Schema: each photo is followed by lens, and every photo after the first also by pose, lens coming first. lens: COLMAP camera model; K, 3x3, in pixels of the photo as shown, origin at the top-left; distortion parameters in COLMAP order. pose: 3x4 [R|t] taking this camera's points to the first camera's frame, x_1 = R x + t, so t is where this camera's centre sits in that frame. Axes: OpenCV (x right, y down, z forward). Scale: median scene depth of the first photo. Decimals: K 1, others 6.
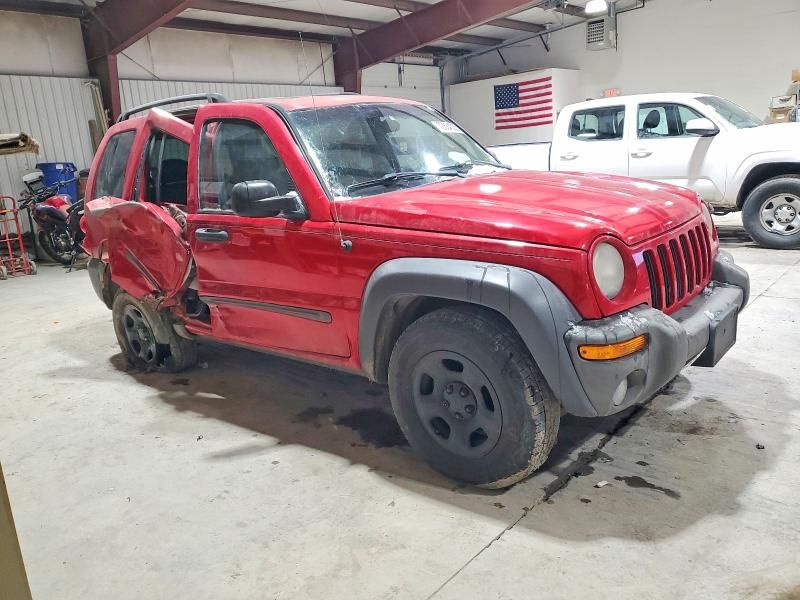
lens RADIAL K [[622.8, 0, 387.6], [0, 622.8, 297.3], [0, 0, 1]] dist [0.007660, 0.010003]
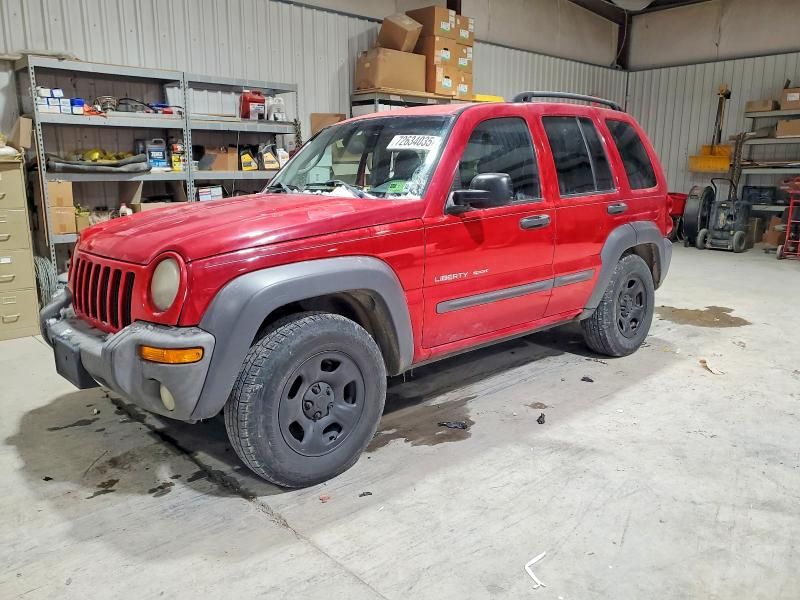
lens RADIAL K [[622.8, 0, 387.6], [0, 622.8, 297.3], [0, 0, 1]] dist [0.007660, 0.010003]
pose [[-0.100844, 0.286982, -0.952613, 1.363555], [-0.215597, 0.928438, 0.302523, -0.447380], [0.971261, 0.235888, -0.031755, 1.432099]]
